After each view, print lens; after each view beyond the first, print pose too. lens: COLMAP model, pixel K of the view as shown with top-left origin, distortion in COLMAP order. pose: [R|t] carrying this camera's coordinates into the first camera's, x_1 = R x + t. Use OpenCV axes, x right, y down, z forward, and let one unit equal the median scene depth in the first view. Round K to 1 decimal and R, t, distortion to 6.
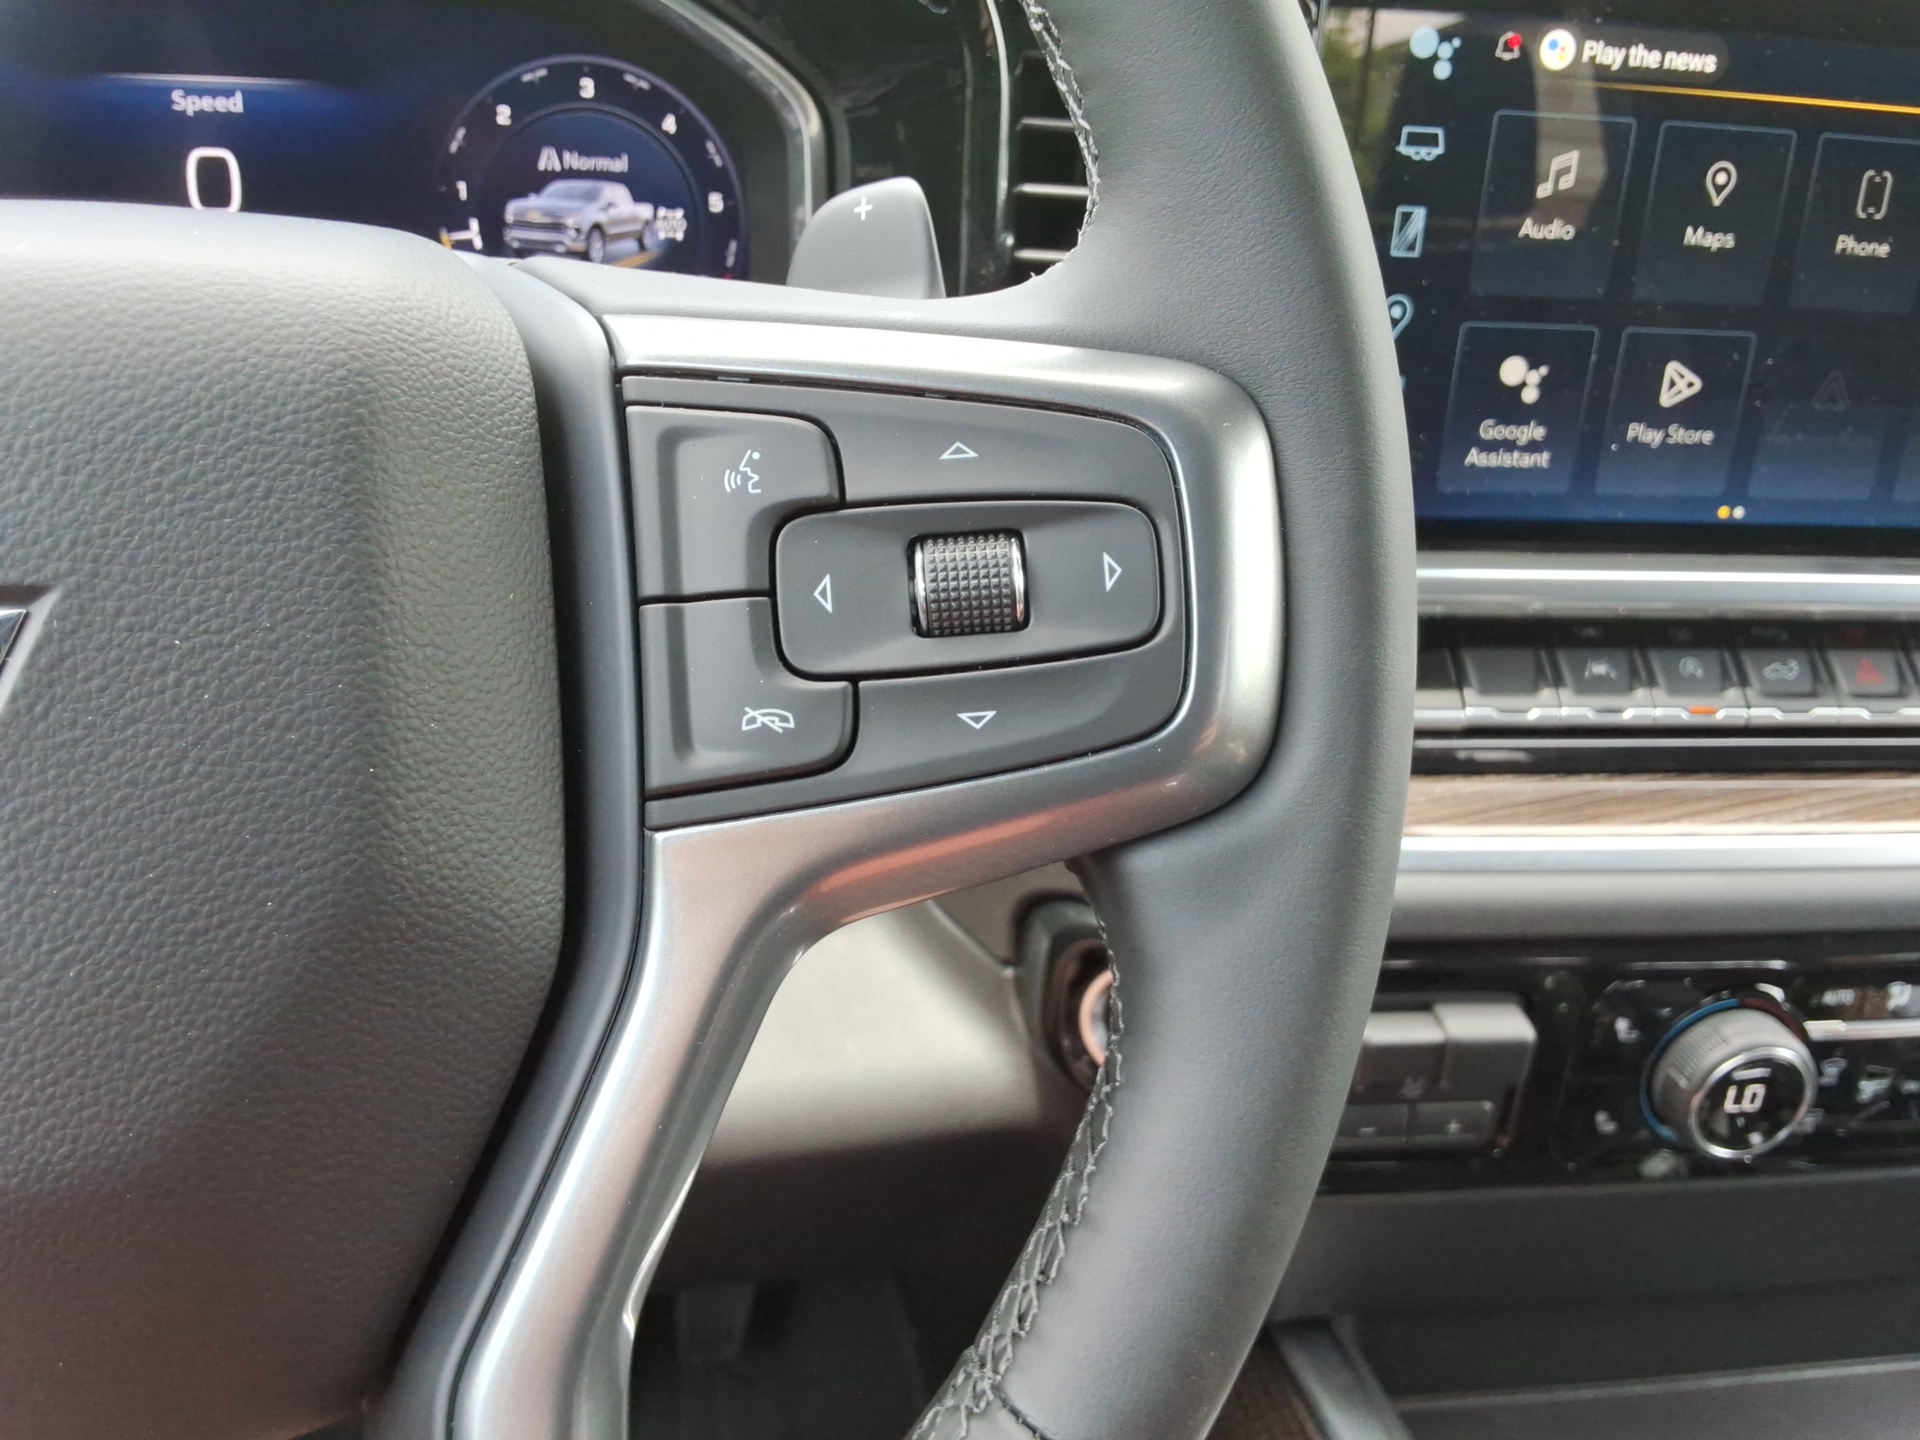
lens RADIAL K [[1550.1, 0, 979.3], [0, 1550.1, 695.7], [0, 0, 1]] dist [0.125194, -0.216643]
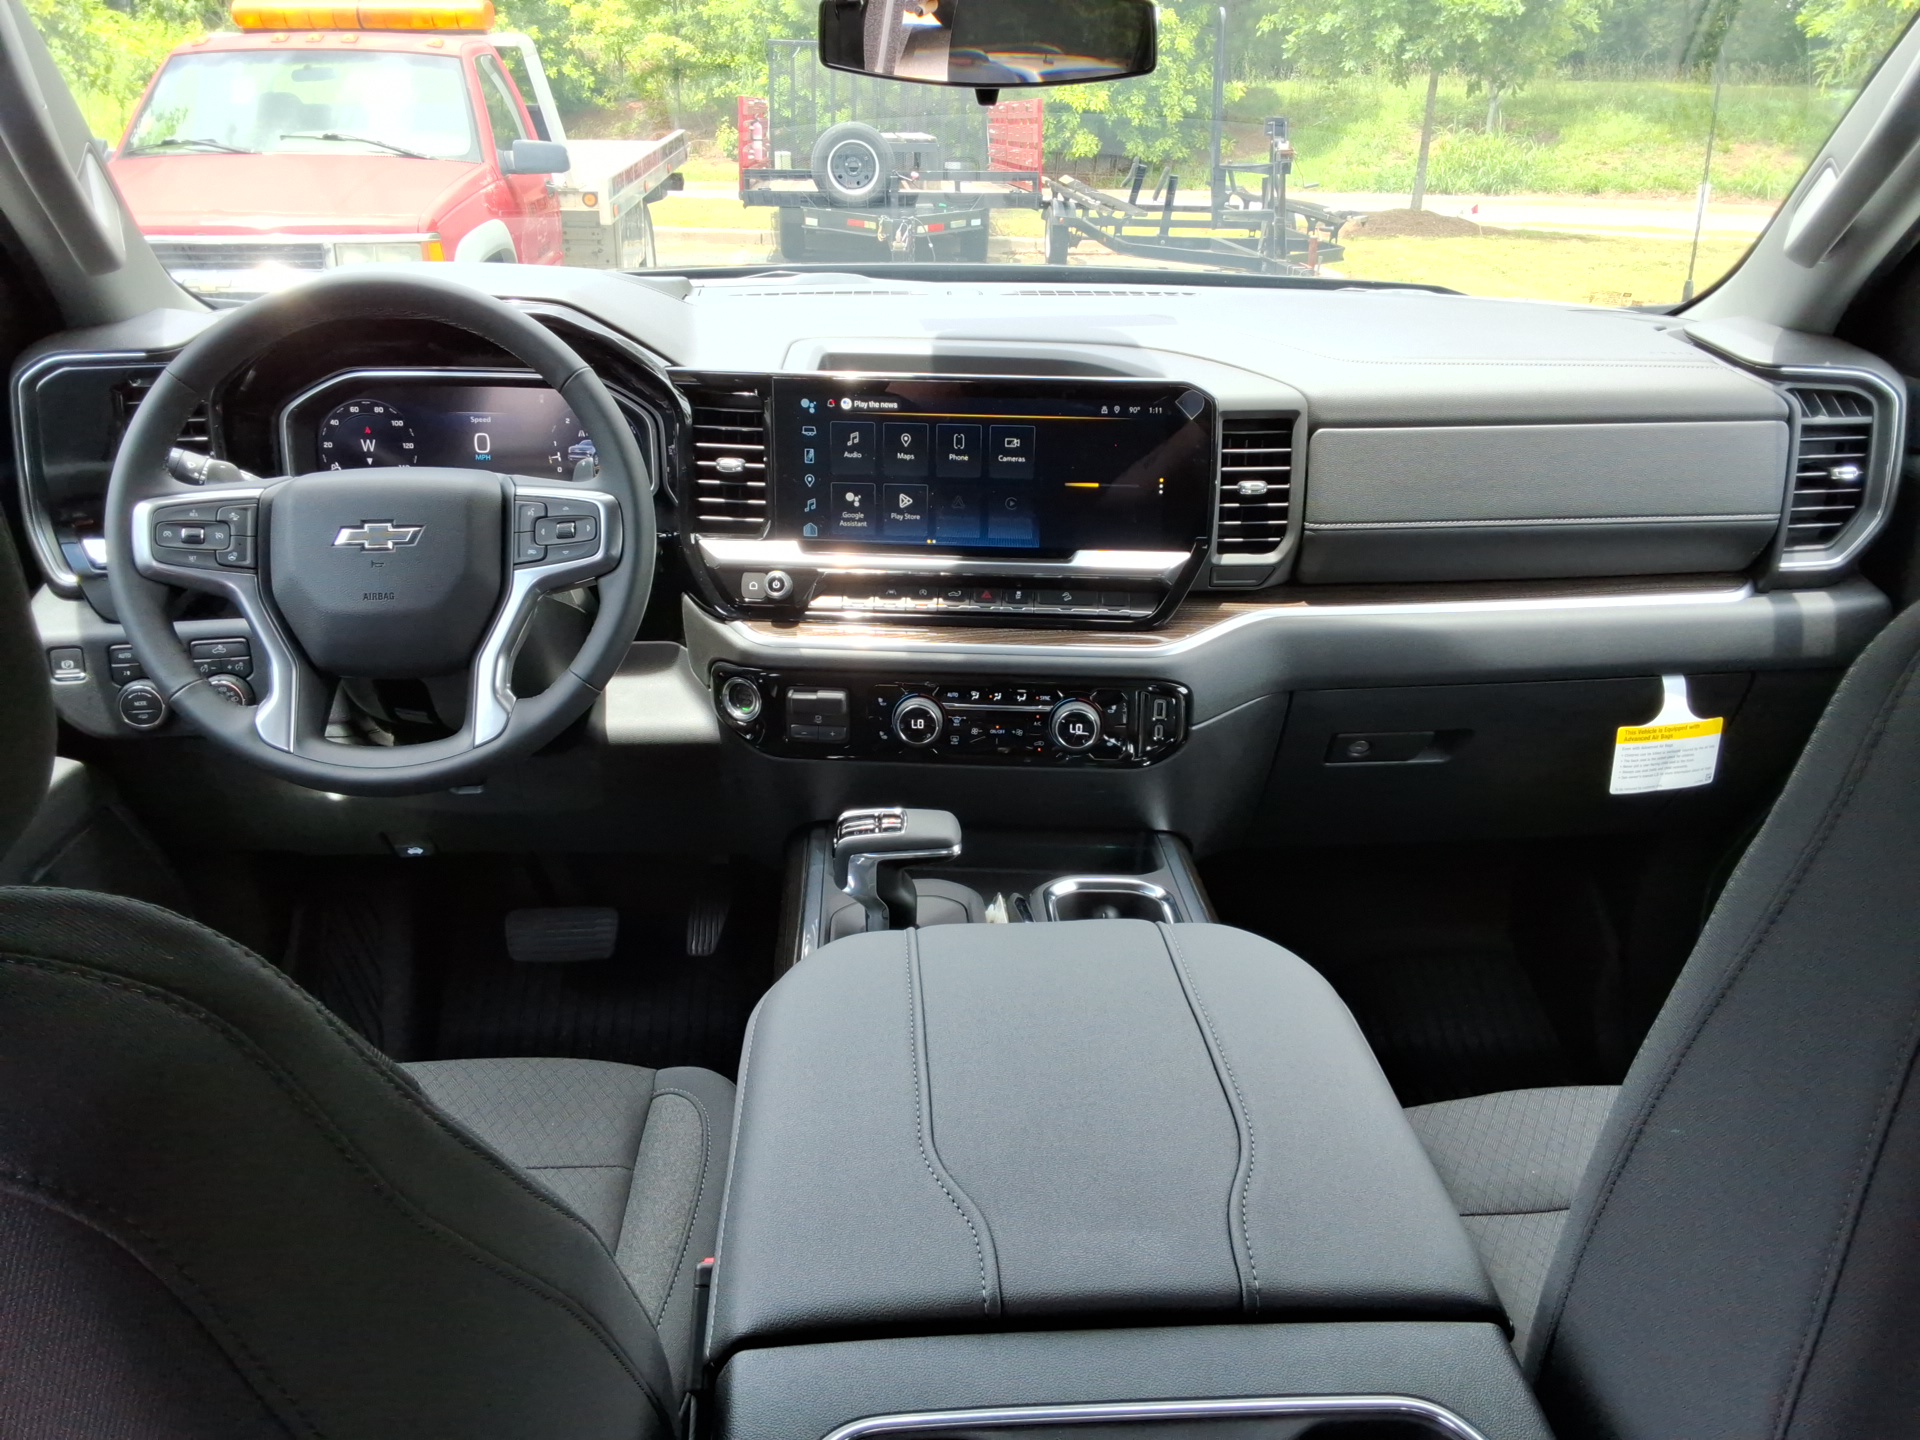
lens RADIAL K [[1571.9, 0, 1009.4], [0, 1571.9, 709.6], [0, 0, 1]] dist [0.131092, -0.230552]
pose [[0.981247, 0.015596, -0.192124, 1.269740], [-0.029695, 0.997054, -0.070728, 0.443878], [0.190455, 0.075107, 0.978819, -2.053903]]
